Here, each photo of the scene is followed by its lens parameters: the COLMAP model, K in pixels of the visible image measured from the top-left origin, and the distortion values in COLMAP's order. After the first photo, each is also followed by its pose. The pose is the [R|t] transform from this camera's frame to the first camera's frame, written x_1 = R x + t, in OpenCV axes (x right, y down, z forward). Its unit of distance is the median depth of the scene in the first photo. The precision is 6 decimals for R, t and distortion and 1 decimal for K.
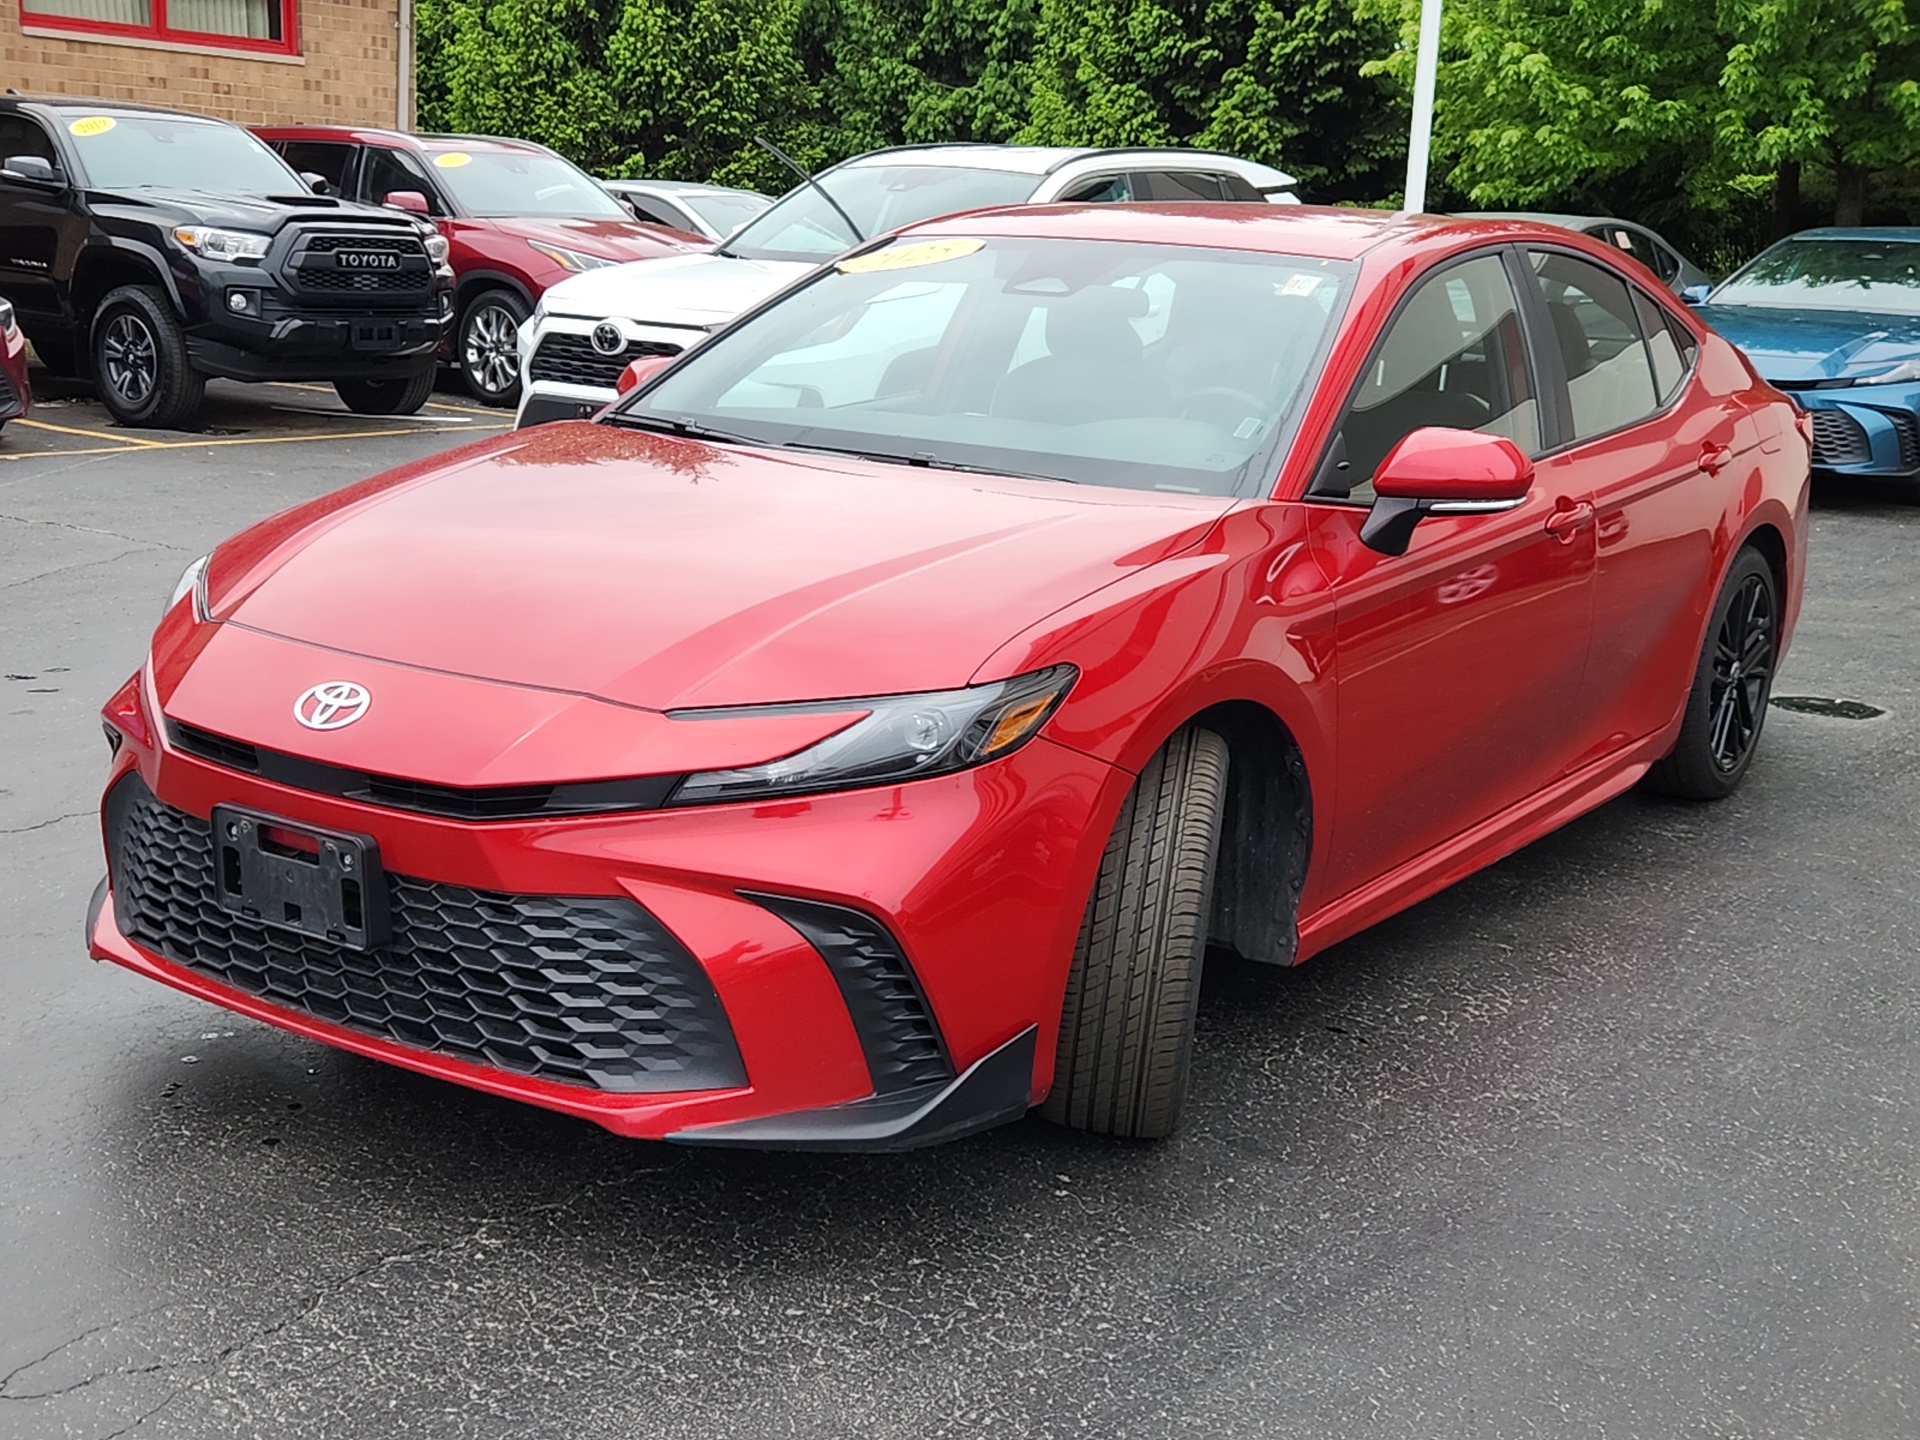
lens RADIAL K [[2166.5, 0, 1008.0], [0, 2166.5, 724.4], [0, 0, 1]] dist [0.048972, 0.000000]
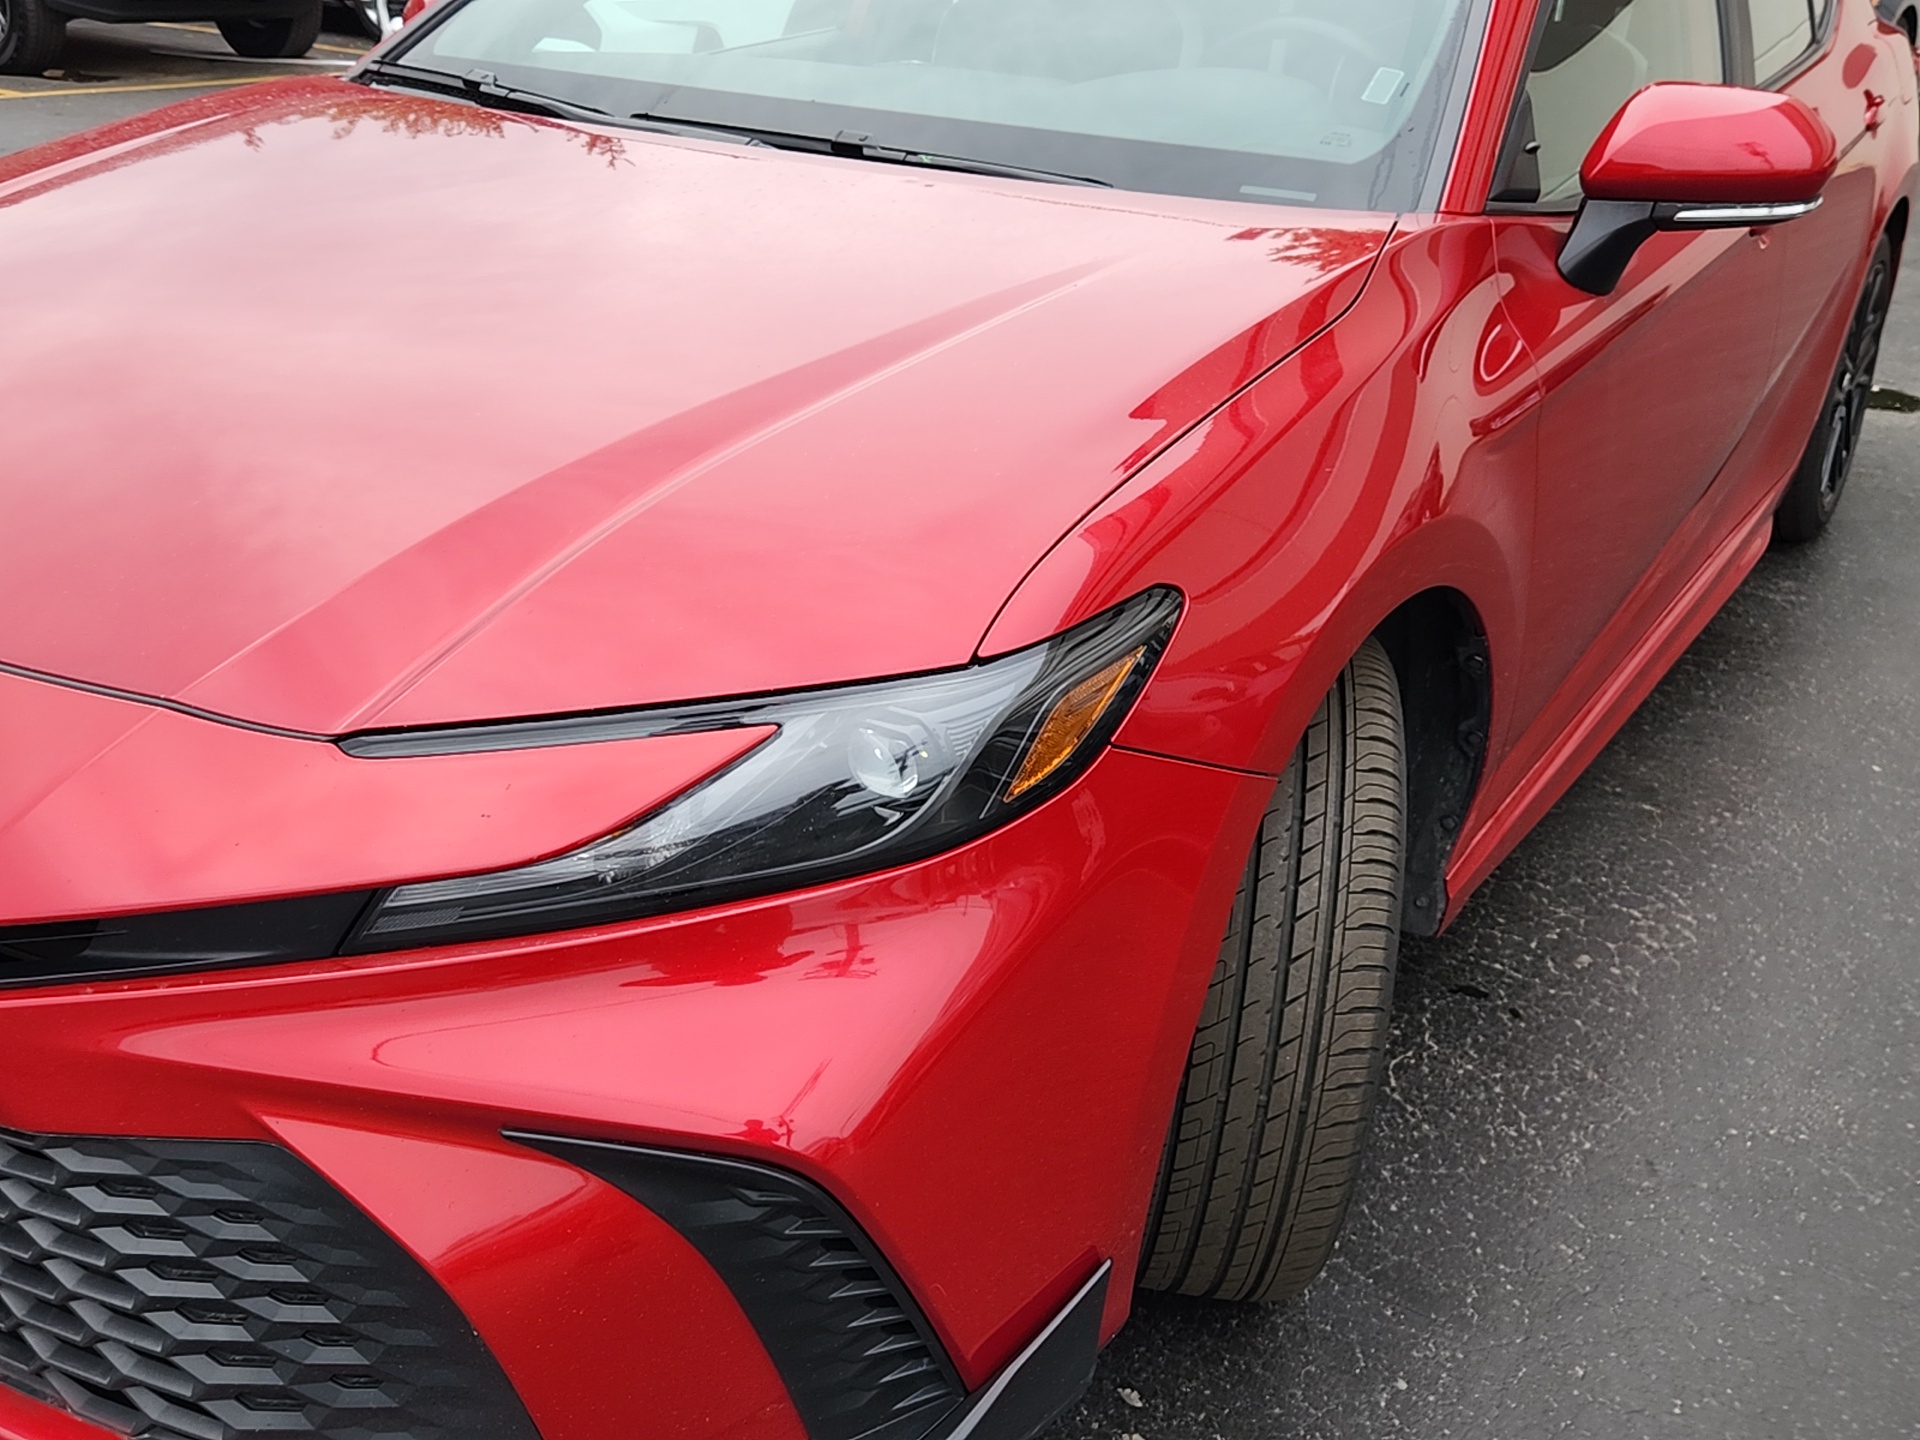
lens RADIAL K [[1918.4, 0, 1023.4], [0, 1918.4, 759.1], [0, 0, 1]] dist [0.025500, 0.000000]
pose [[0.998529, -0.023849, 0.048700, -0.023455], [0.013217, 0.978045, 0.207974, -0.069245], [-0.052591, -0.207025, 0.976921, 0.462730]]
